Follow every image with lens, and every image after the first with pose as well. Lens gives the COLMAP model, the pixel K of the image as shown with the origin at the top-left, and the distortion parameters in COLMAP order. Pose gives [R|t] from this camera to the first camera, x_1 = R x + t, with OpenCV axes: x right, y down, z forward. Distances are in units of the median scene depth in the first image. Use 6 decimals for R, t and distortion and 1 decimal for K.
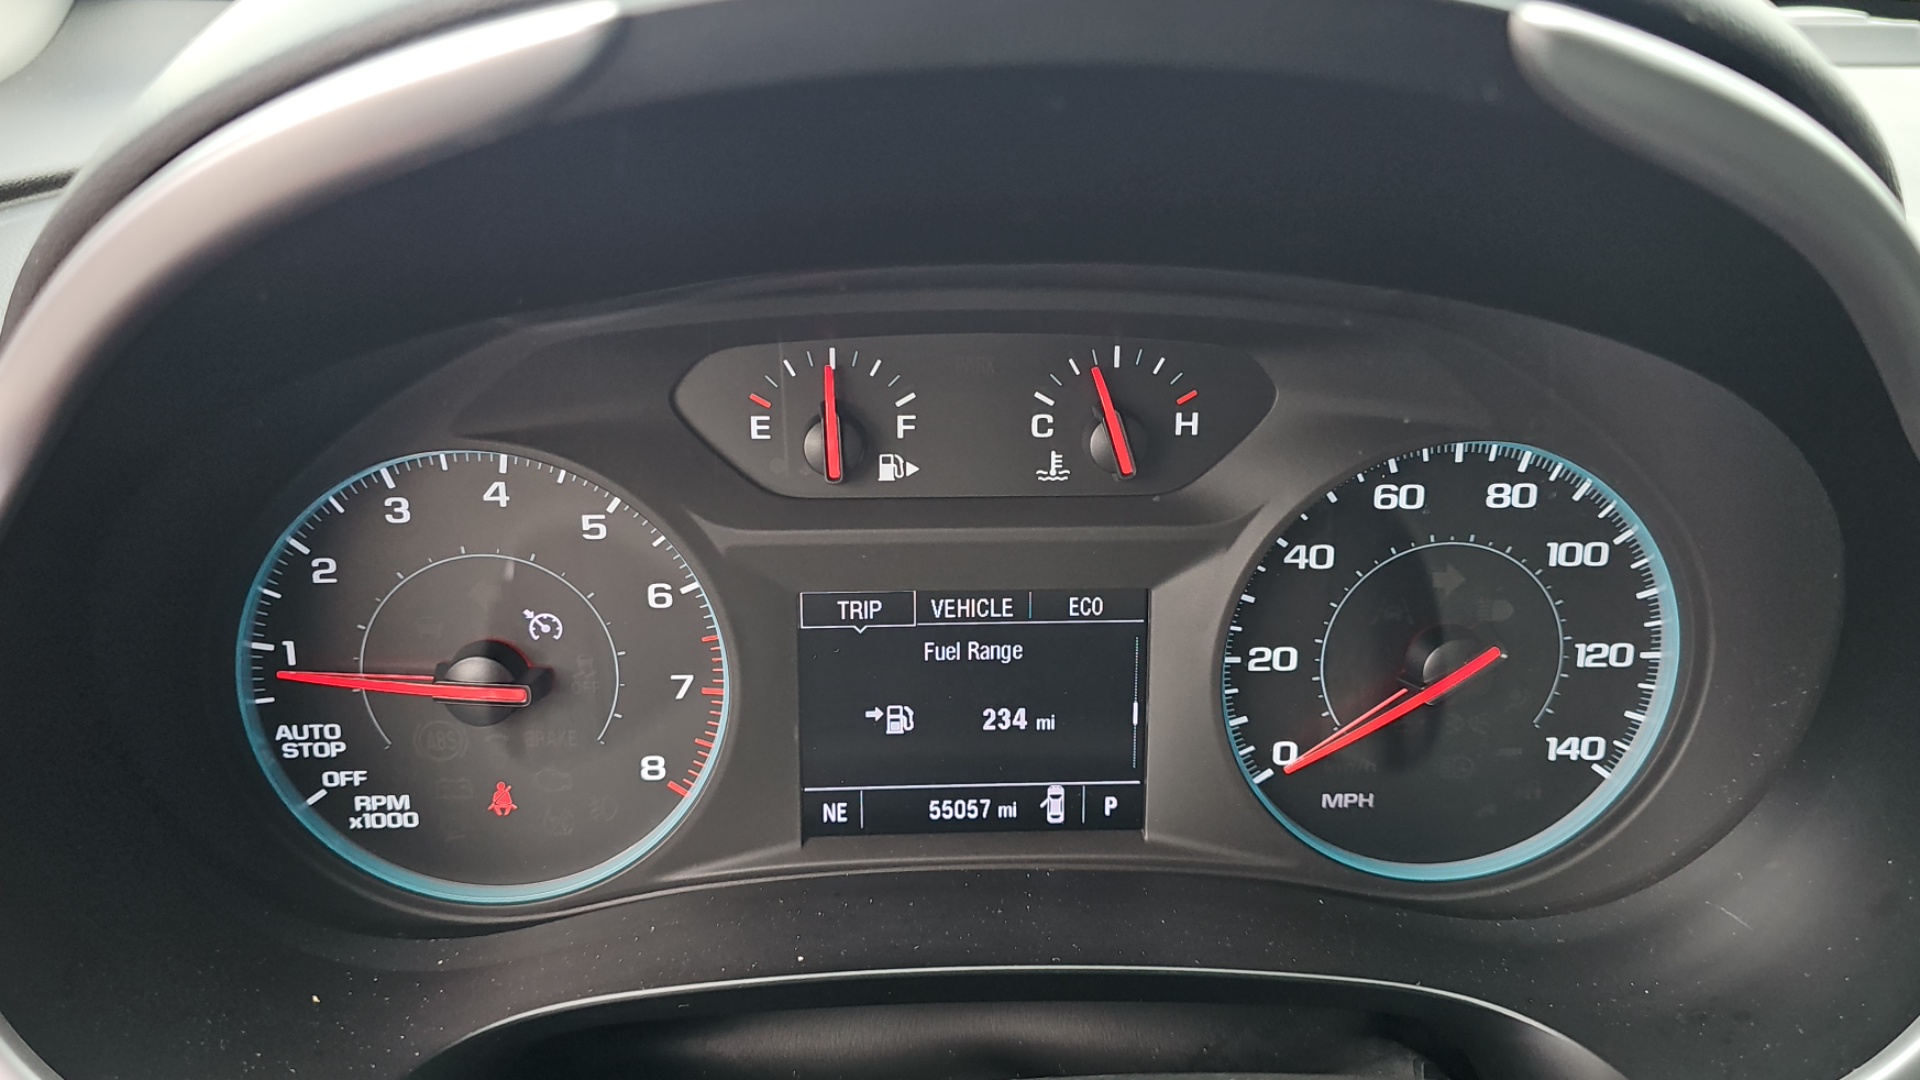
lens RADIAL K [[1368.7, 0, 945.5], [0, 1368.7, 522.7], [0, 0, 1]] dist [0.018401, -0.047225]
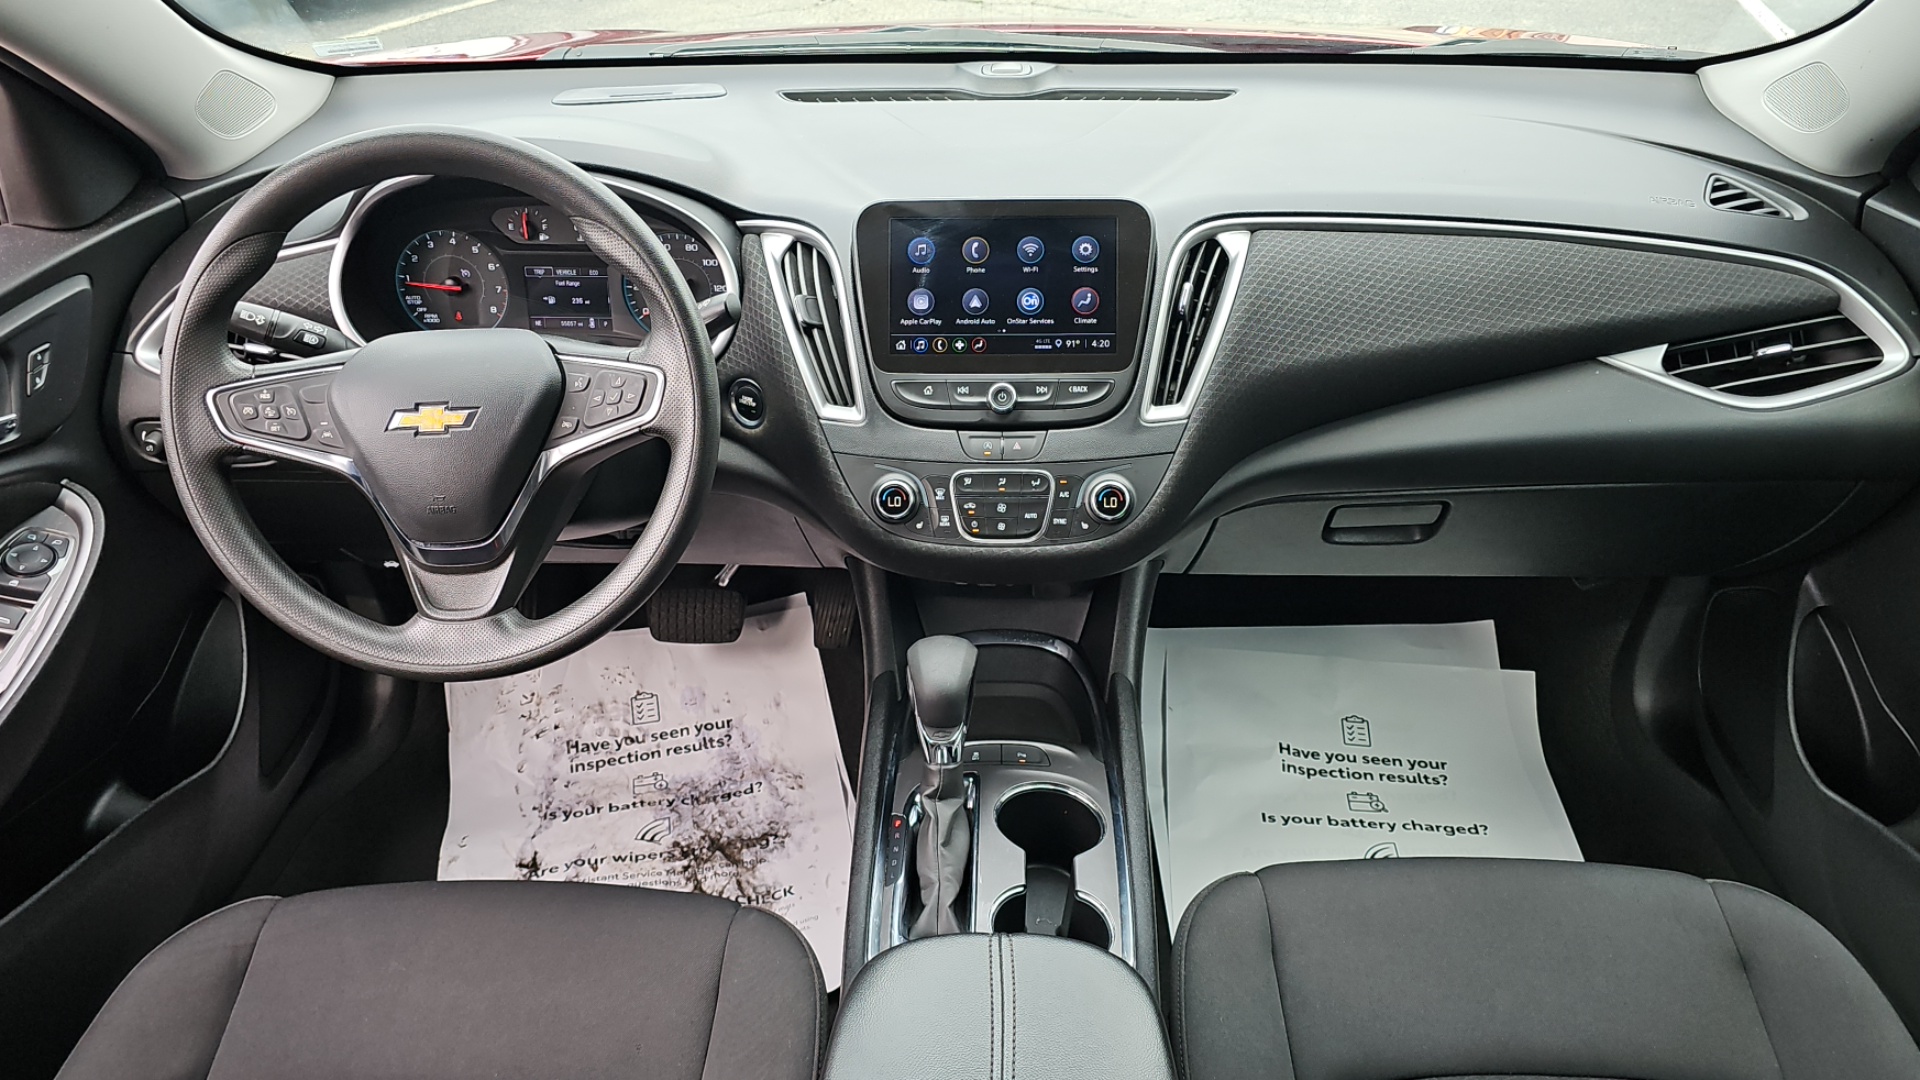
lens RADIAL K [[1368.7, 0, 970.6], [0, 1368.7, 568.7], [0, 0, 1]] dist [0.018401, -0.047225]
pose [[0.996972, 0.034073, -0.069901, 1.593798], [-0.022282, 0.986375, 0.162997, 0.249075], [0.074503, -0.160946, 0.984147, -3.210093]]
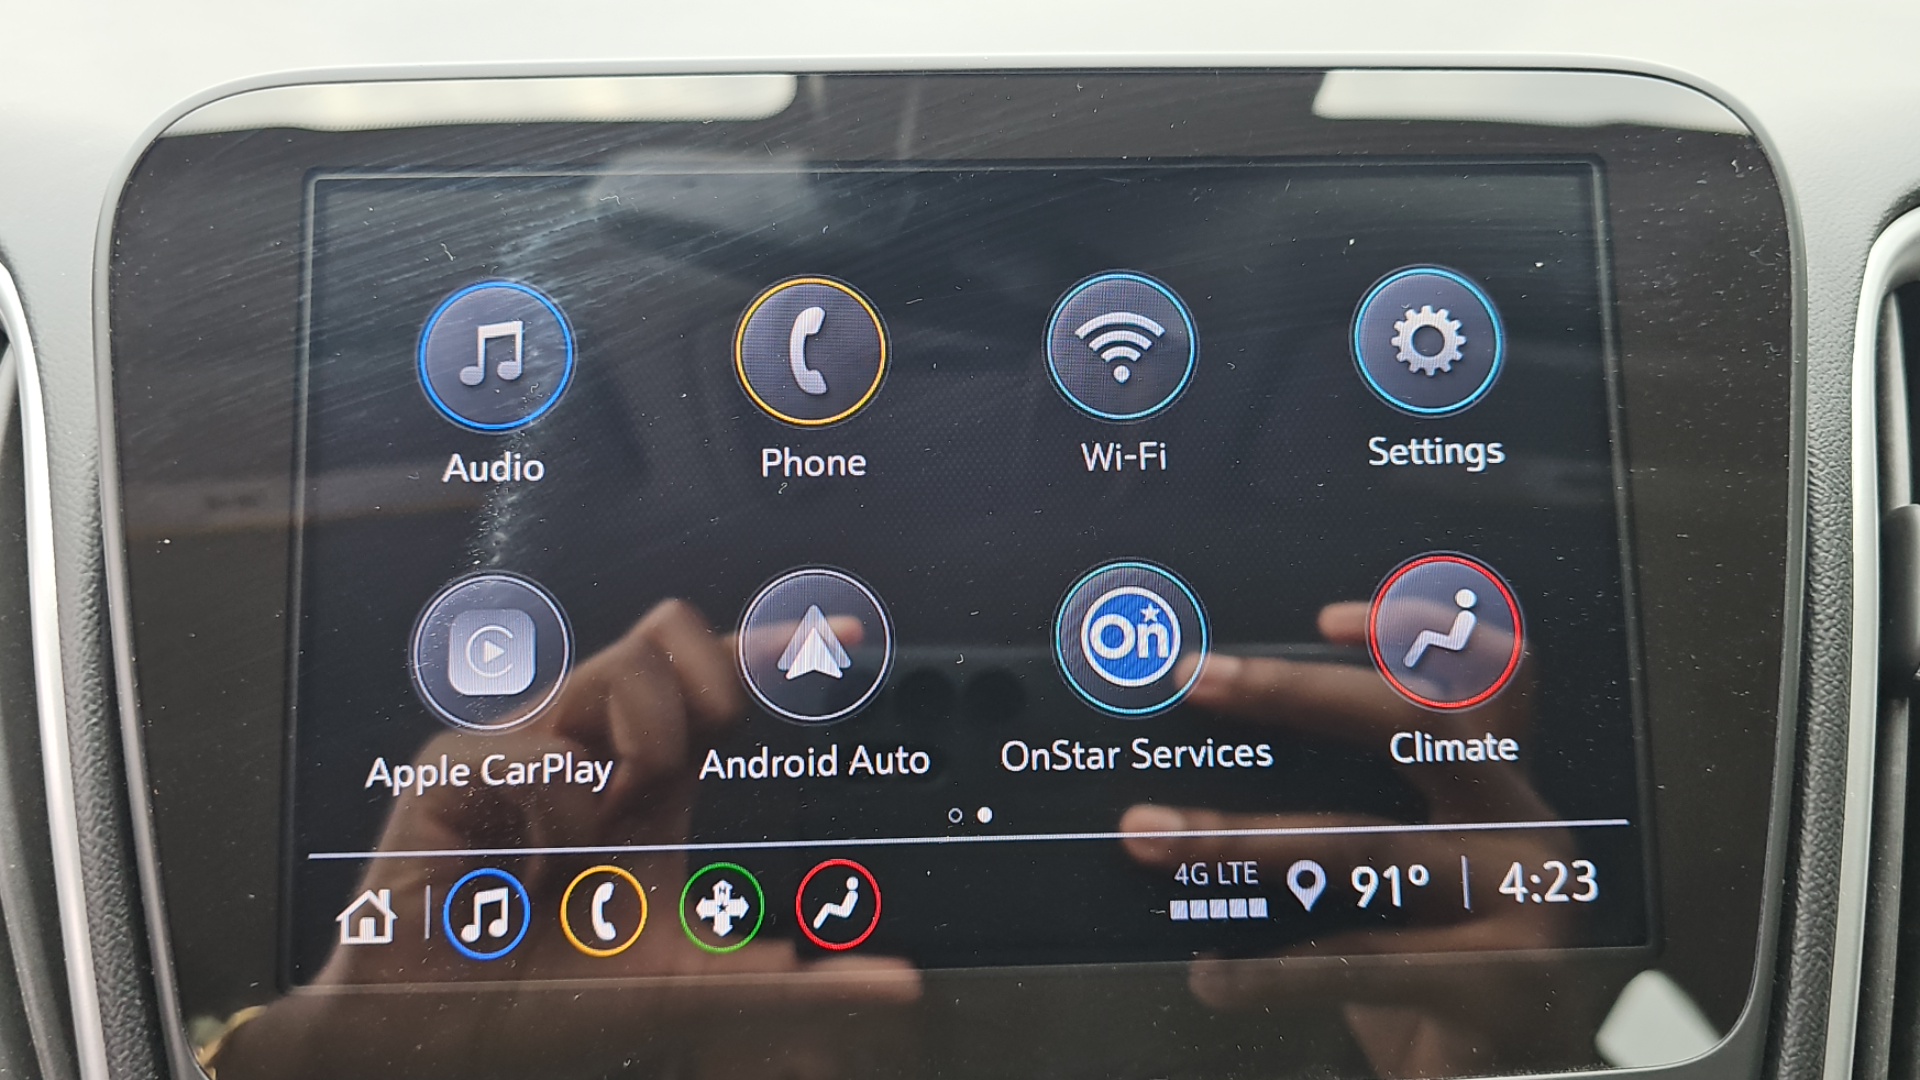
lens RADIAL K [[1368.7, 0, 950.4], [0, 1368.7, 548.3], [0, 0, 1]] dist [0.018401, -0.047225]
pose [[0.999801, 0.012835, -0.015302, 1.389135], [-0.011591, 0.996824, 0.078792, 0.037283], [0.016265, -0.078599, 0.996774, 0.033642]]
